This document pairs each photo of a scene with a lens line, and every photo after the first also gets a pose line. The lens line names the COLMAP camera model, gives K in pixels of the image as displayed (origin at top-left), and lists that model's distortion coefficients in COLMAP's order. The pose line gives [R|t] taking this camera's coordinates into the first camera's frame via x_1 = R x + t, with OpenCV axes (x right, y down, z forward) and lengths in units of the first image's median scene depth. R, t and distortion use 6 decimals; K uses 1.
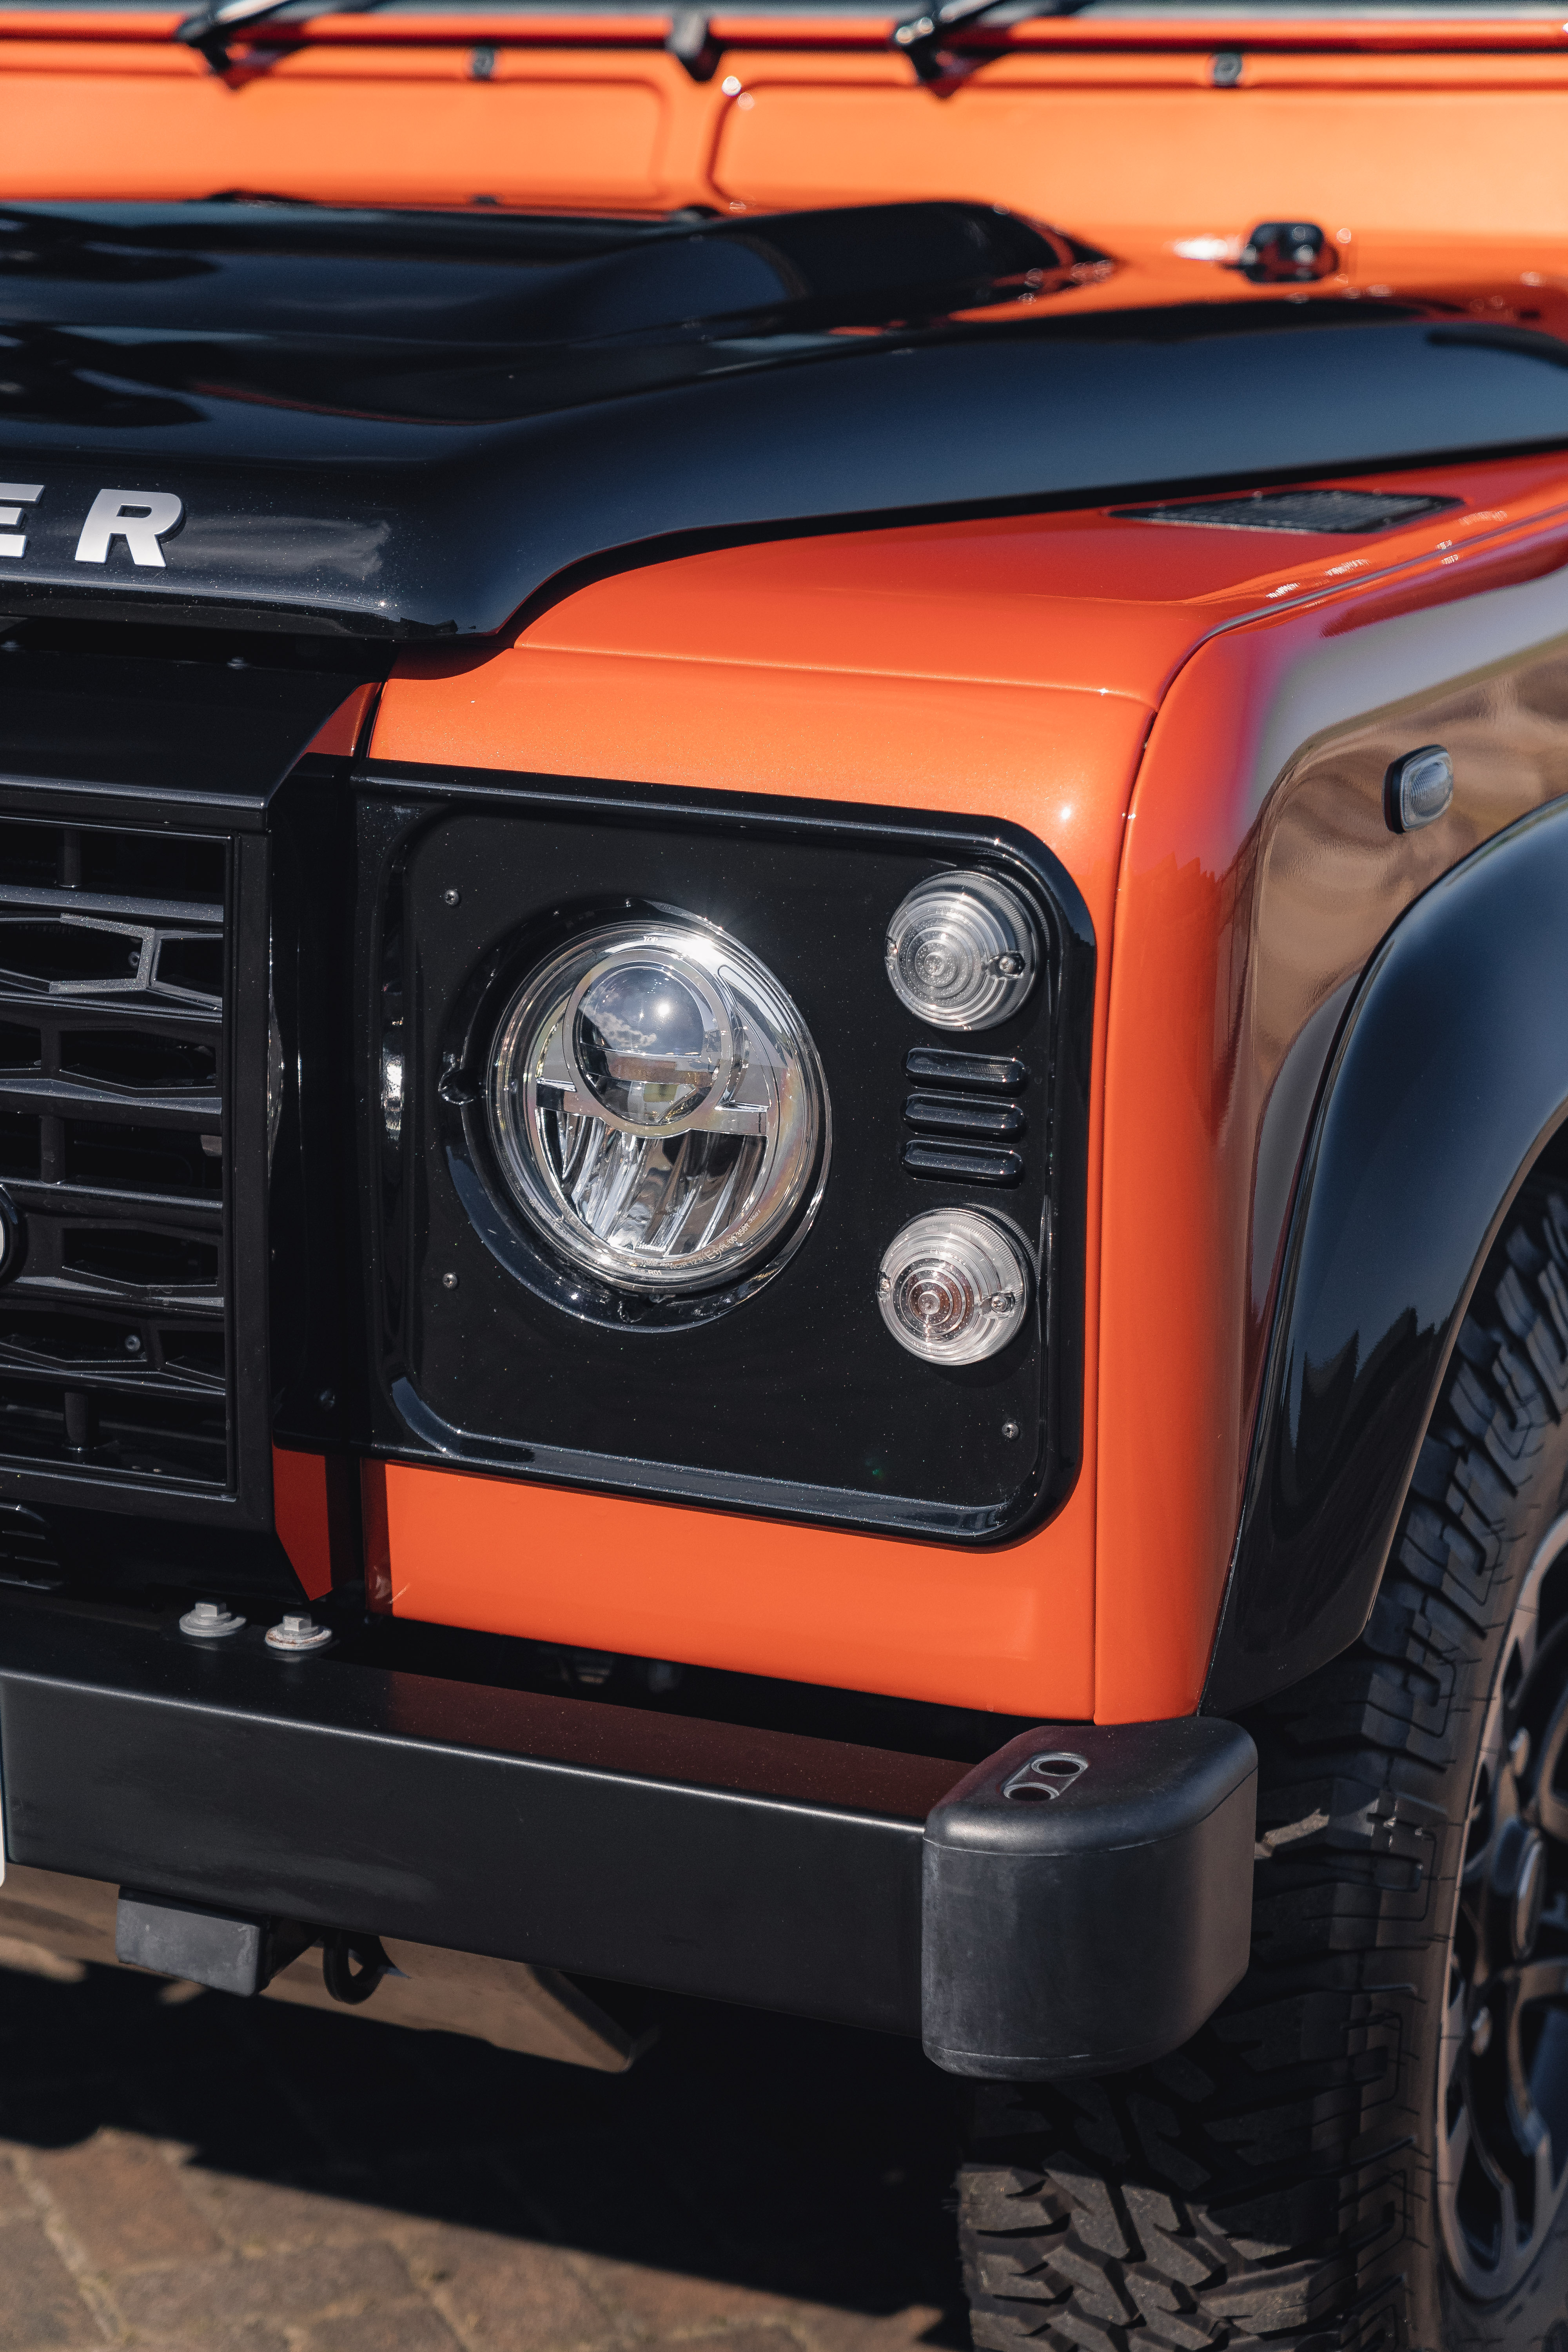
lens RADIAL K [[4777.4, 0, 788.6], [0, 4777.4, 1216.2], [0, 0, 1]] dist [-0.010581, 0.343351]
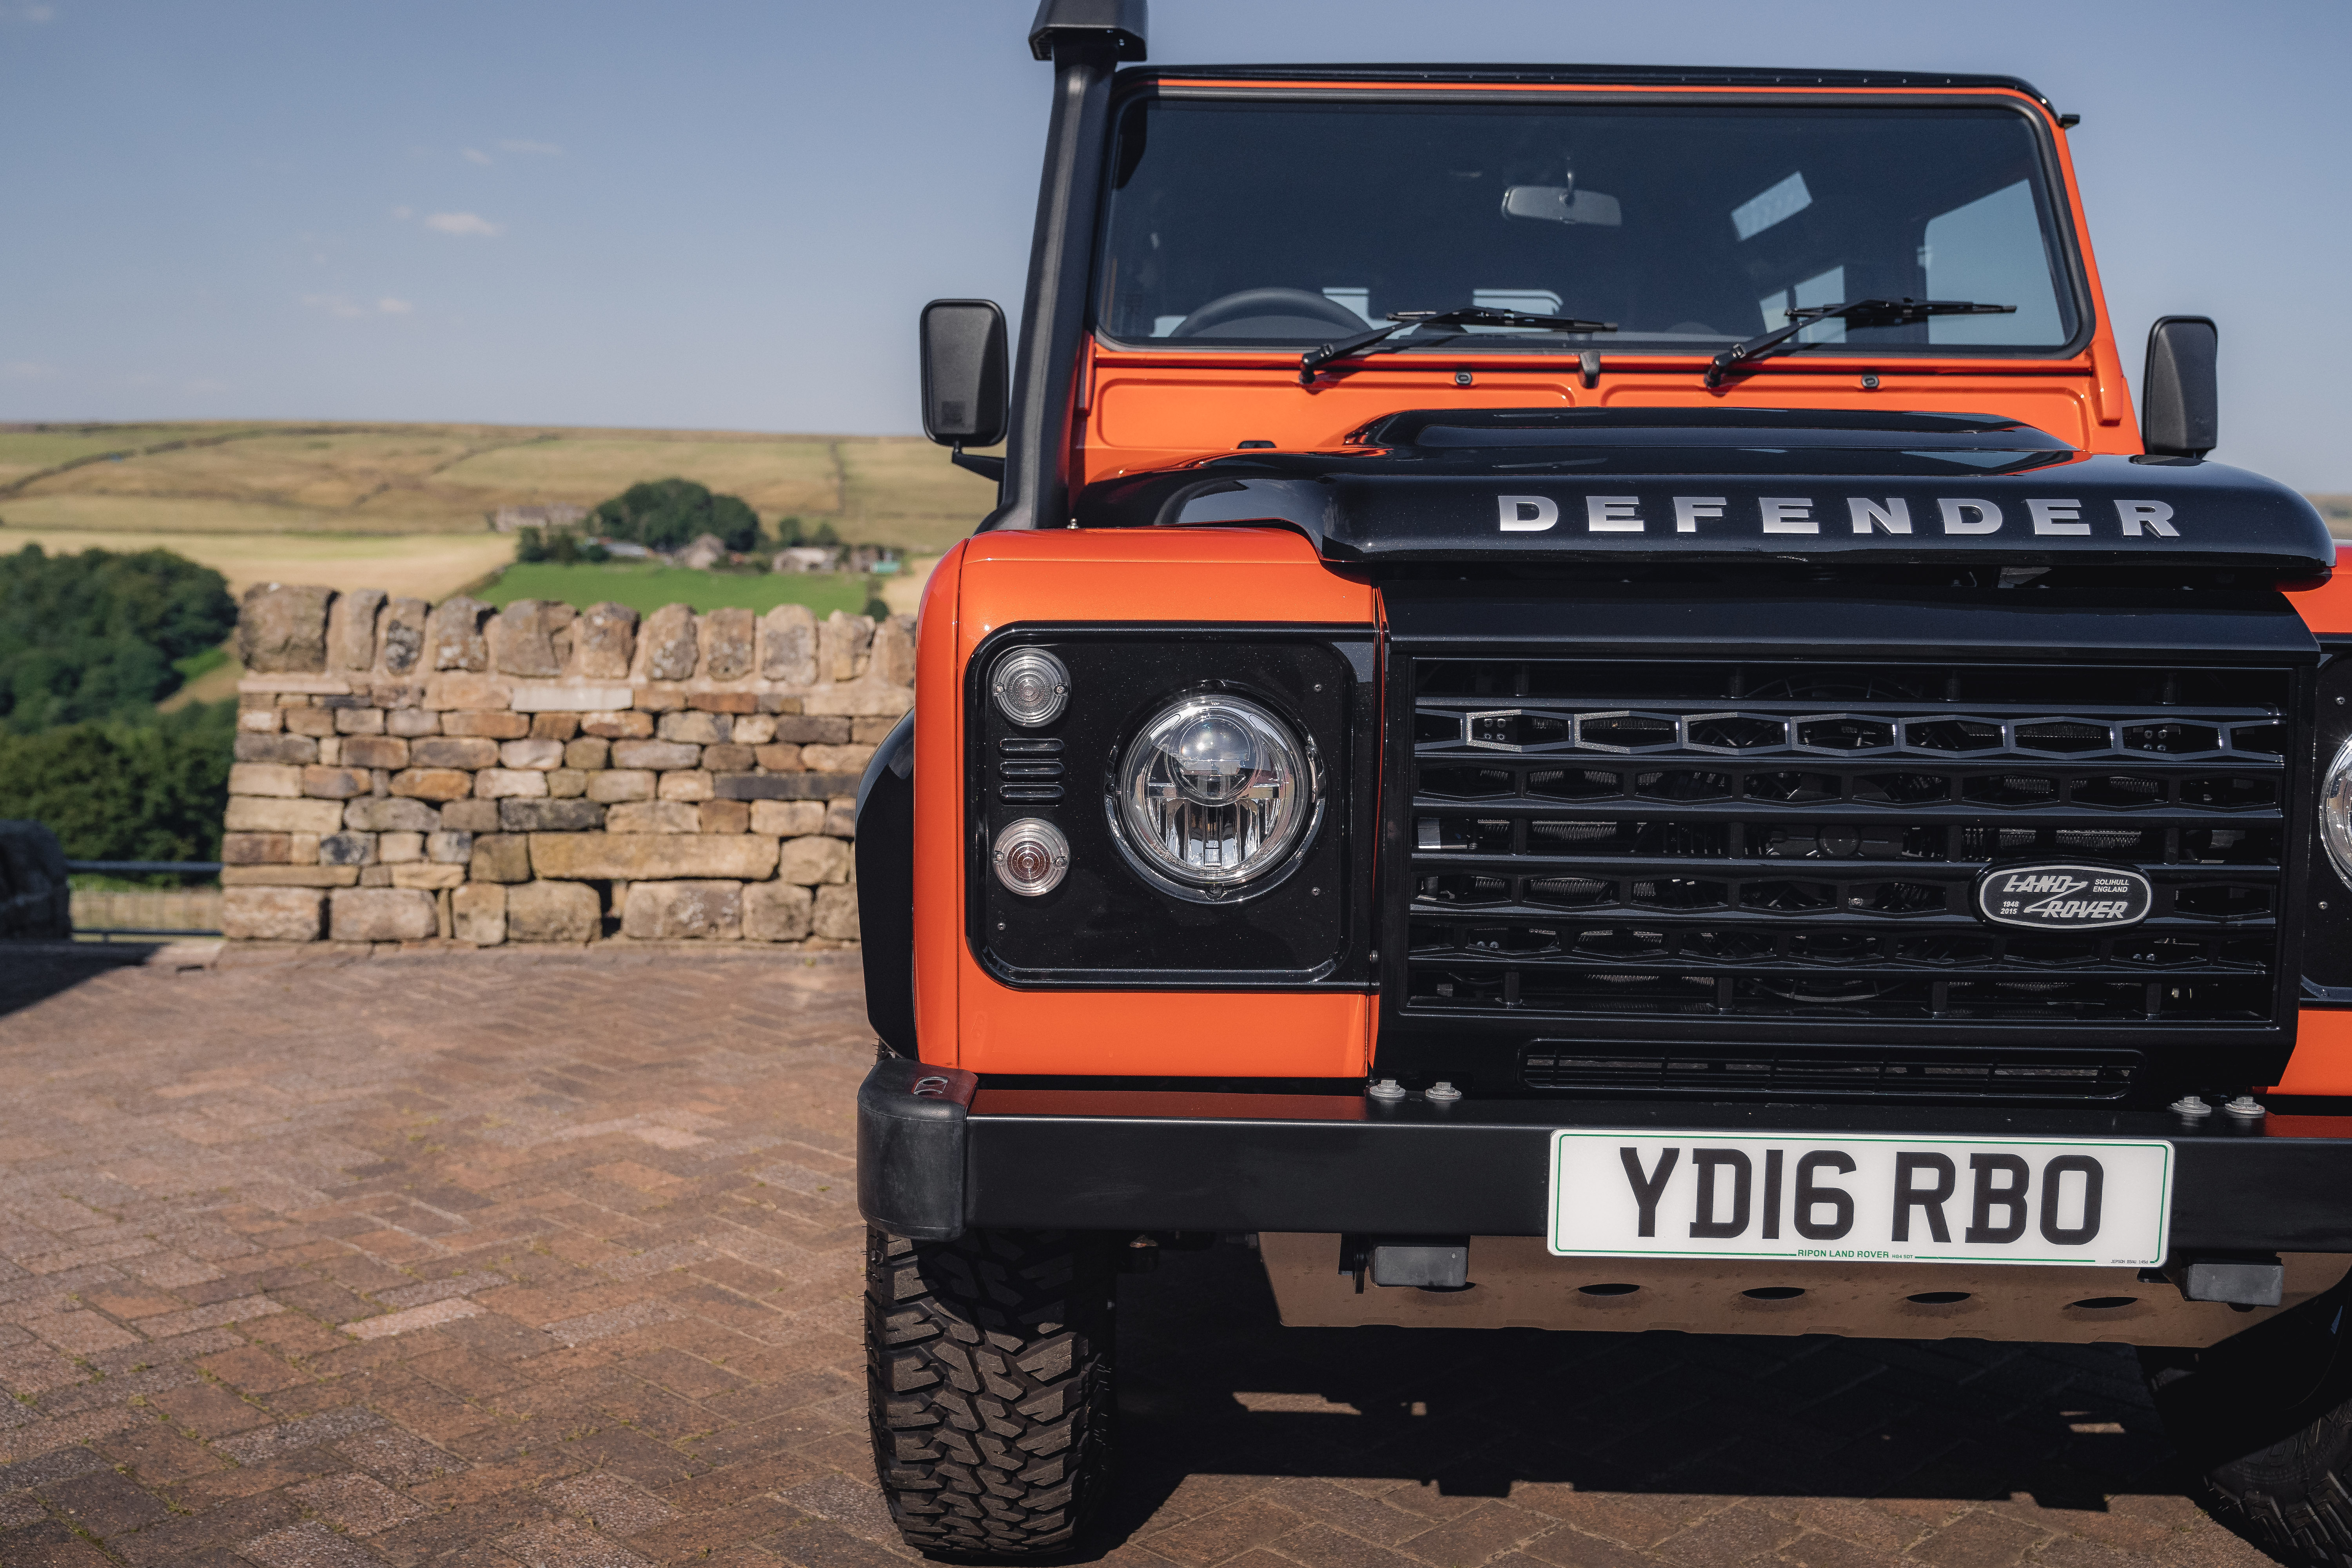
lens RADIAL K [[2254.4, 0, 1194.1], [0, 2254.4, 800.2], [0, 0, 1]] dist [0.090797, -0.118754]
pose [[0.906164, -0.045725, 0.420447, -0.856207], [0.098569, 0.989594, -0.104819, 0.023110], [-0.411279, 0.136426, 0.901242, 0.359229]]
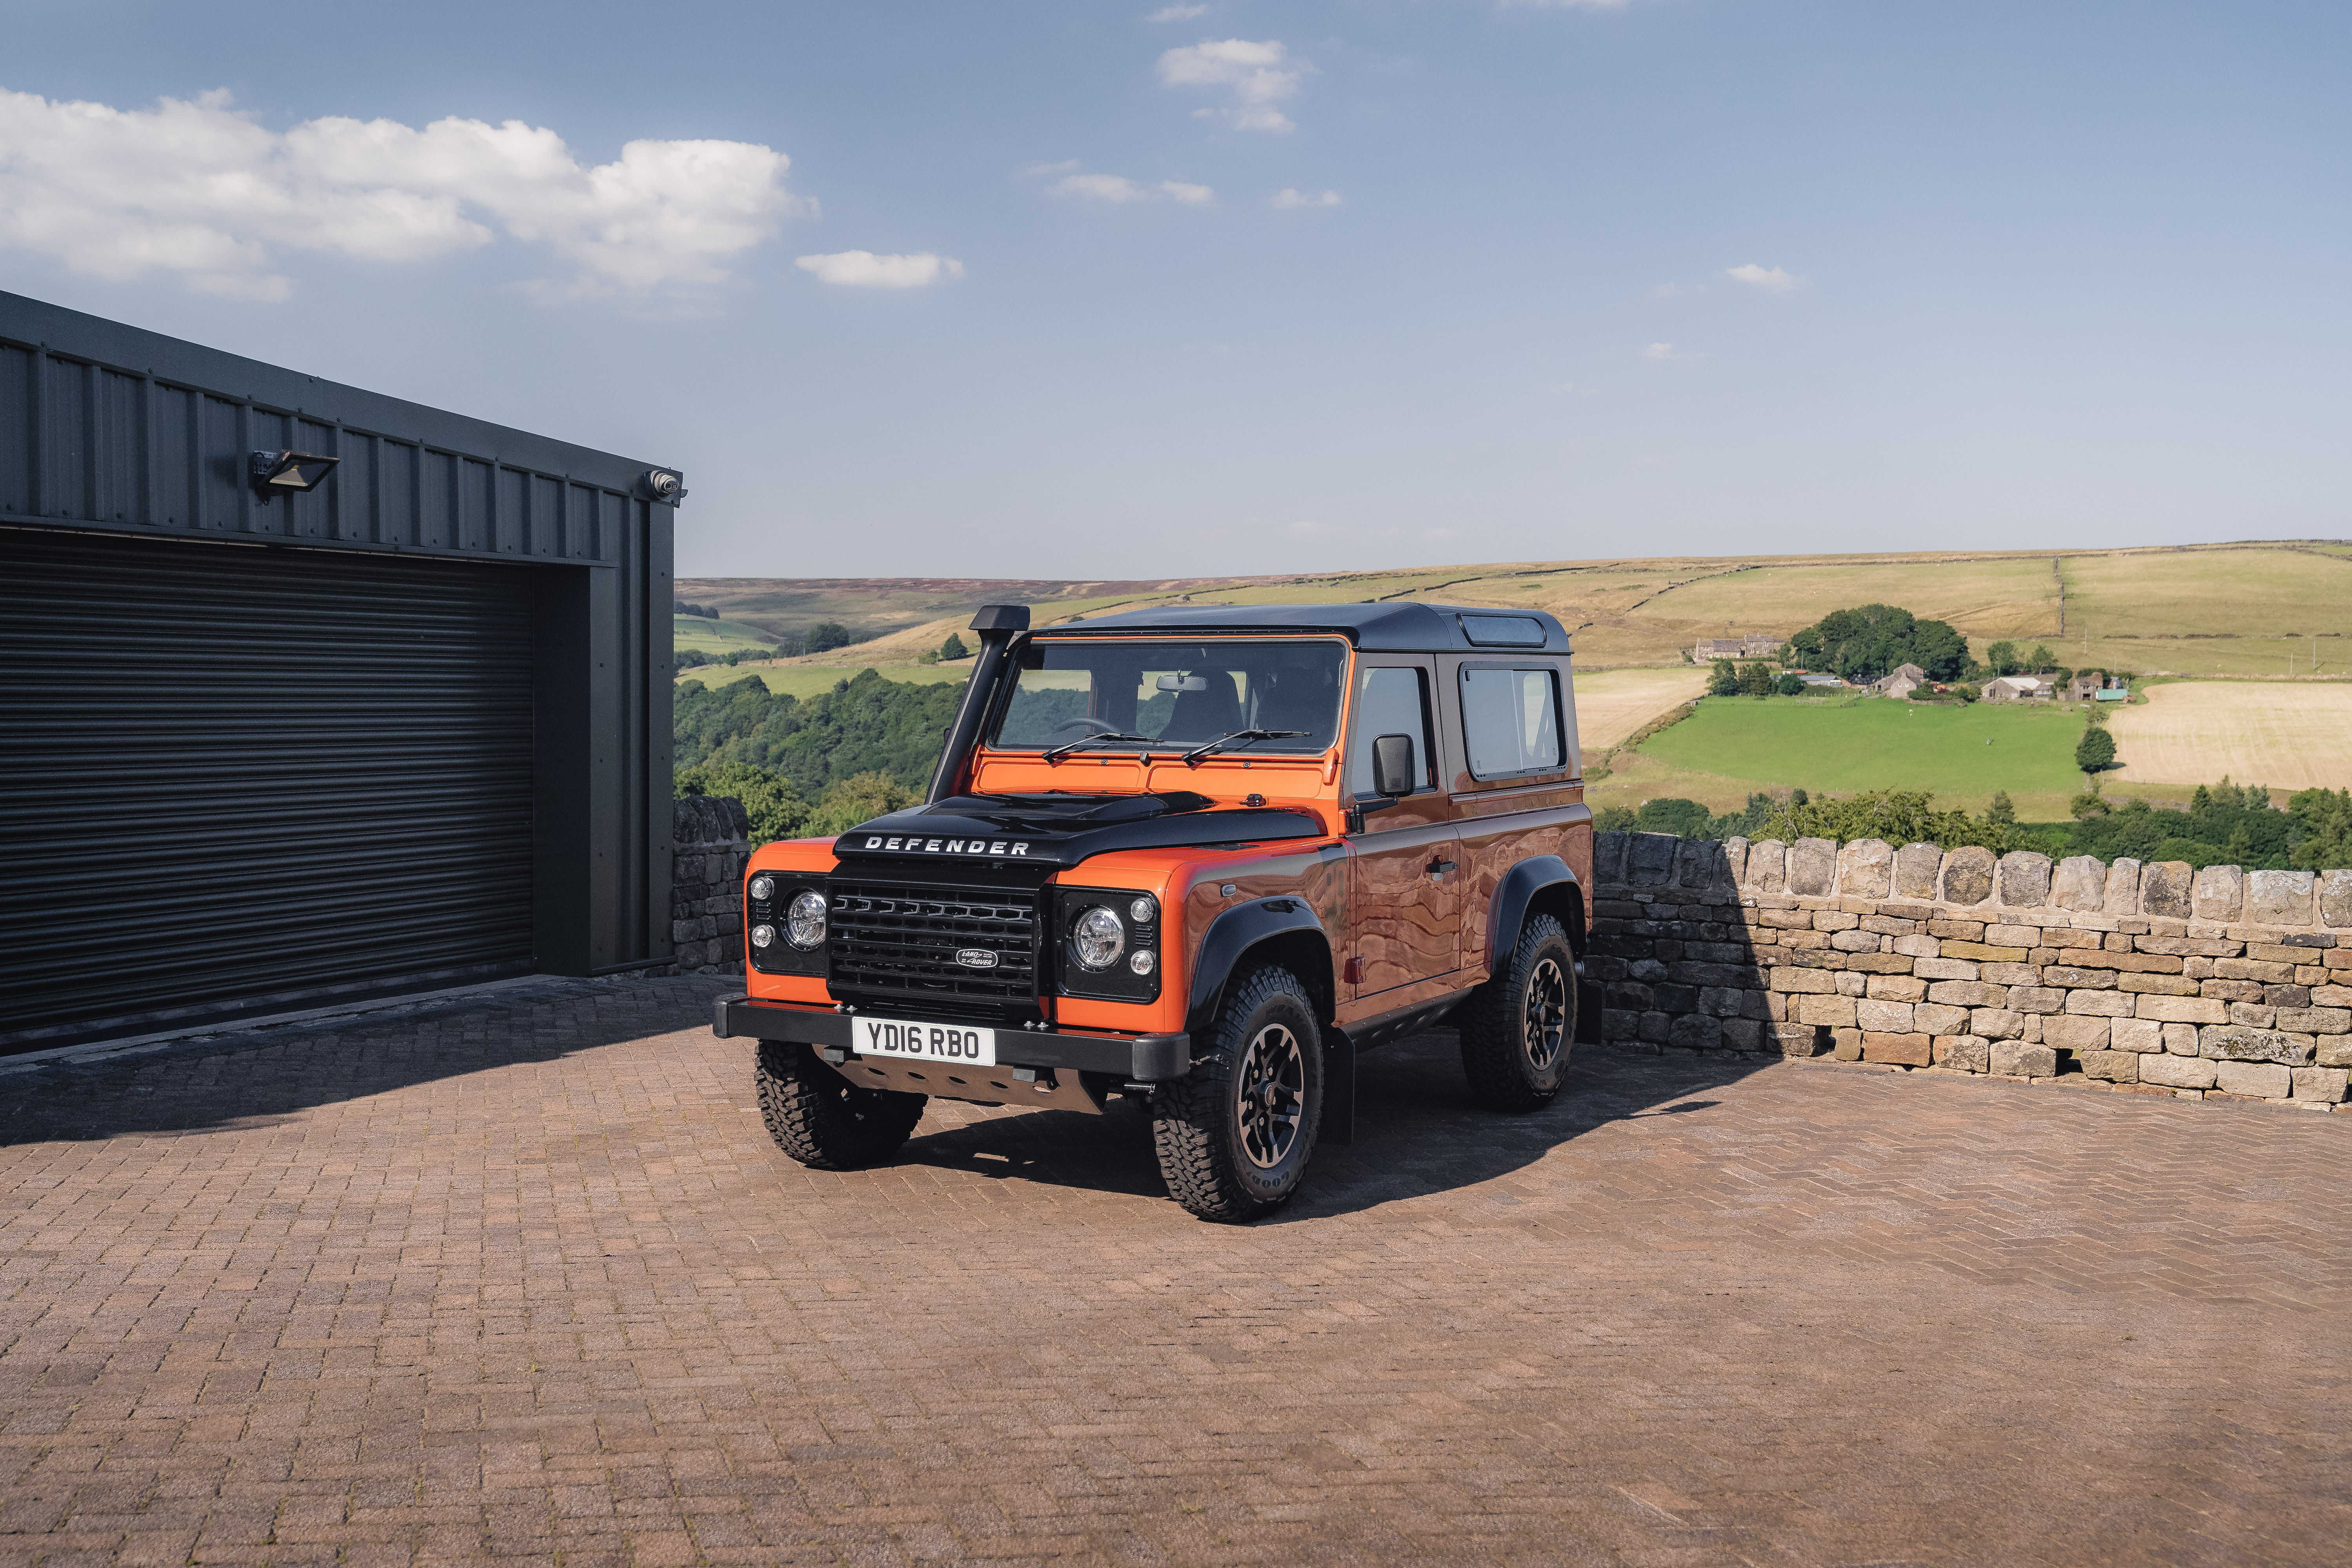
lens RADIAL K [[2458.3, 0, 1176.0], [0, 2458.3, 784.0], [0, 0, 1]] dist [0.119721, -0.144839]
pose [[0.994788, -0.007879, -0.101662, 0.402088], [-0.011669, 0.981664, -0.190263, 0.392044], [0.101297, 0.190458, 0.976455, -2.191682]]
